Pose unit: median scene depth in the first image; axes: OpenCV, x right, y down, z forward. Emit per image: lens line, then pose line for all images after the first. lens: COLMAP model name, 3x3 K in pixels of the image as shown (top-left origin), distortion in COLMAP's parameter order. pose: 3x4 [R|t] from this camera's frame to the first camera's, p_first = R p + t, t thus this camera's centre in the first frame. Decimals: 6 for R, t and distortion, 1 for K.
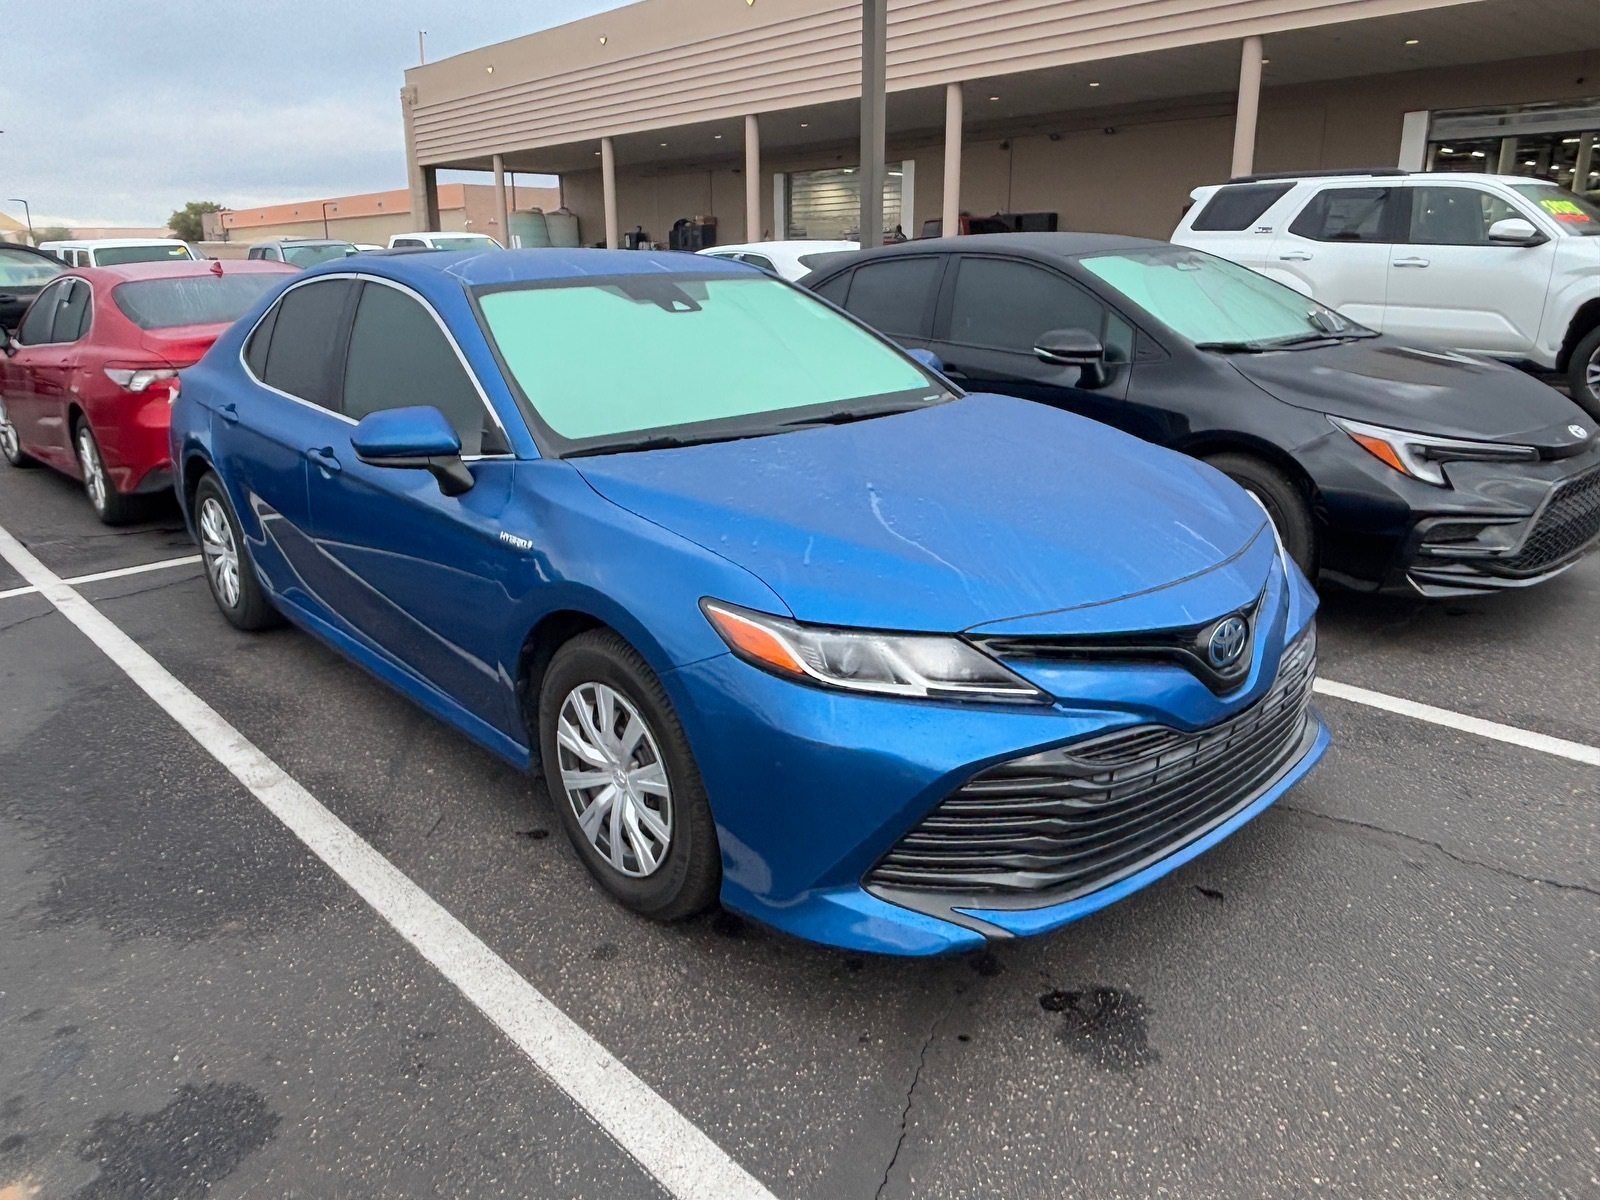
lens RADIAL K [[1130.0, 0, 800.0], [0, 1130.0, 600.0], [0, 0, 1]] dist [-0.003943, -0.002368]
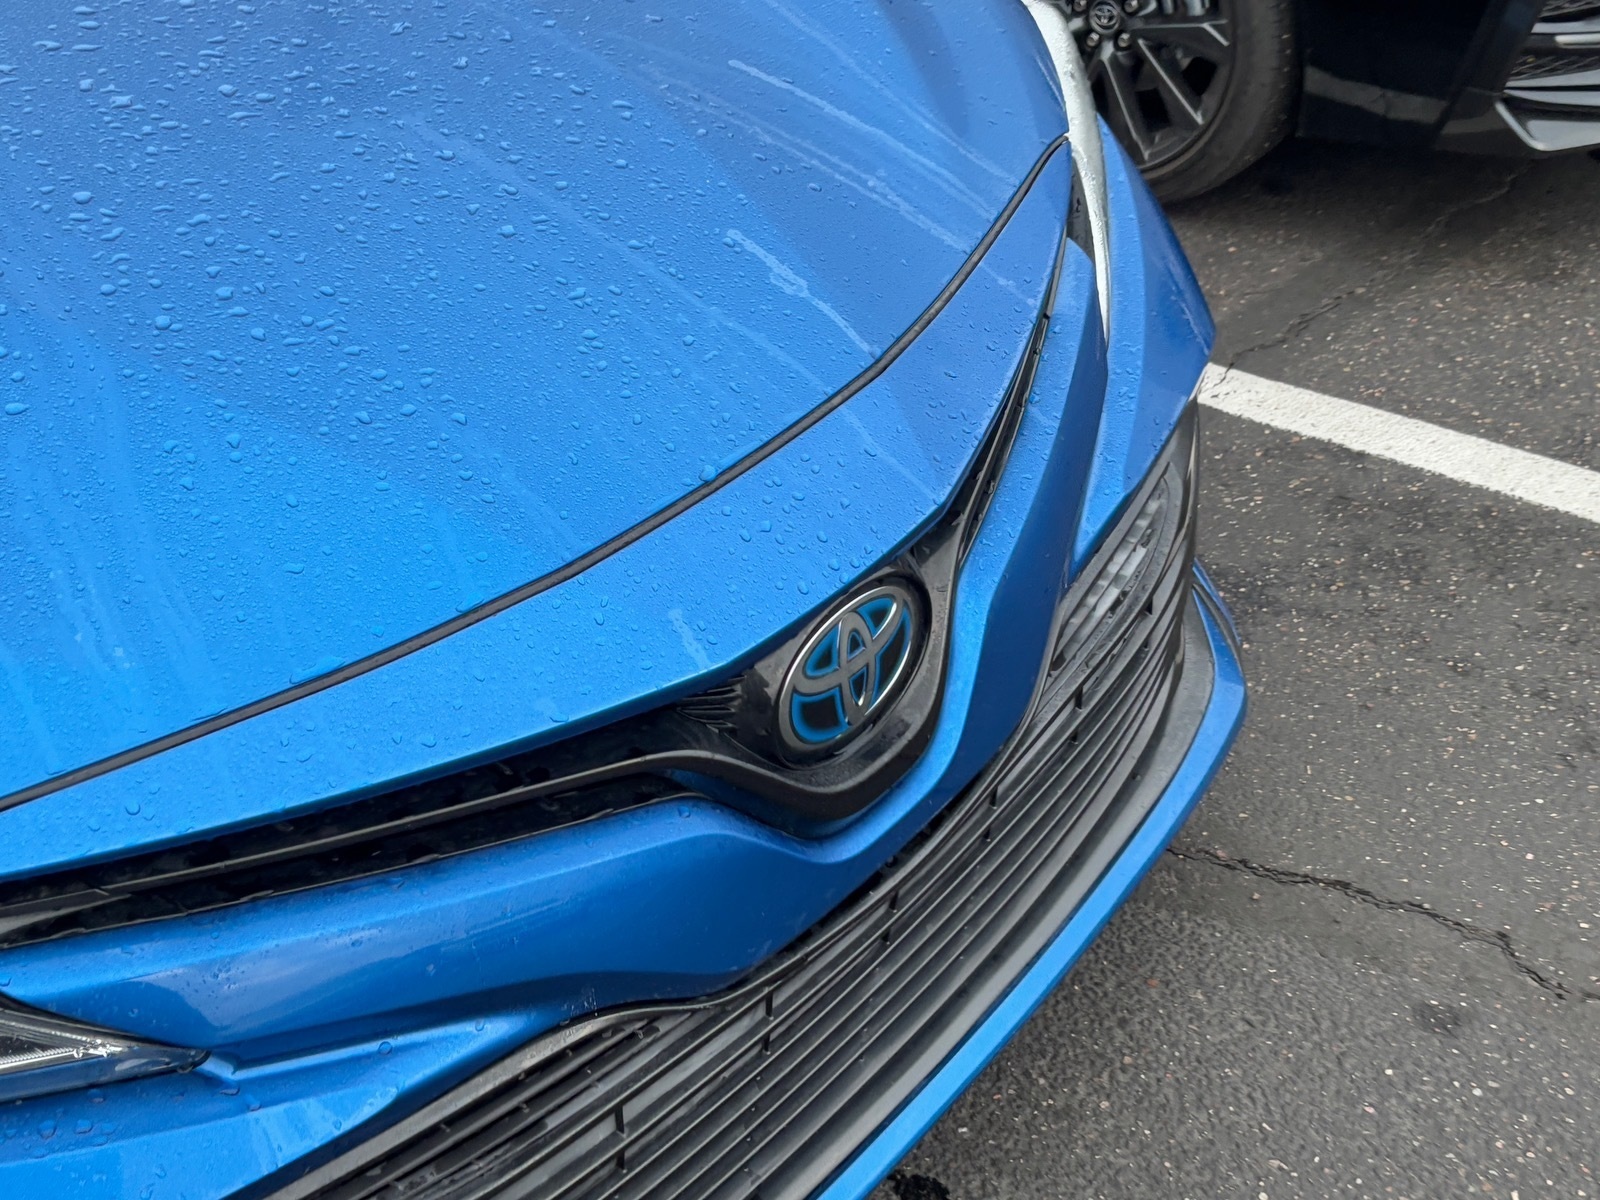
lens RADIAL K [[2004.2, 0, 800.0], [0, 2004.2, 600.0], [0, 0, 1]] dist [0.025317, 0.000484]
pose [[0.987097, -0.118045, 0.108193, 0.294307], [0.080969, 0.950887, 0.298761, -0.146723], [-0.138147, -0.286146, 0.948175, 0.451244]]
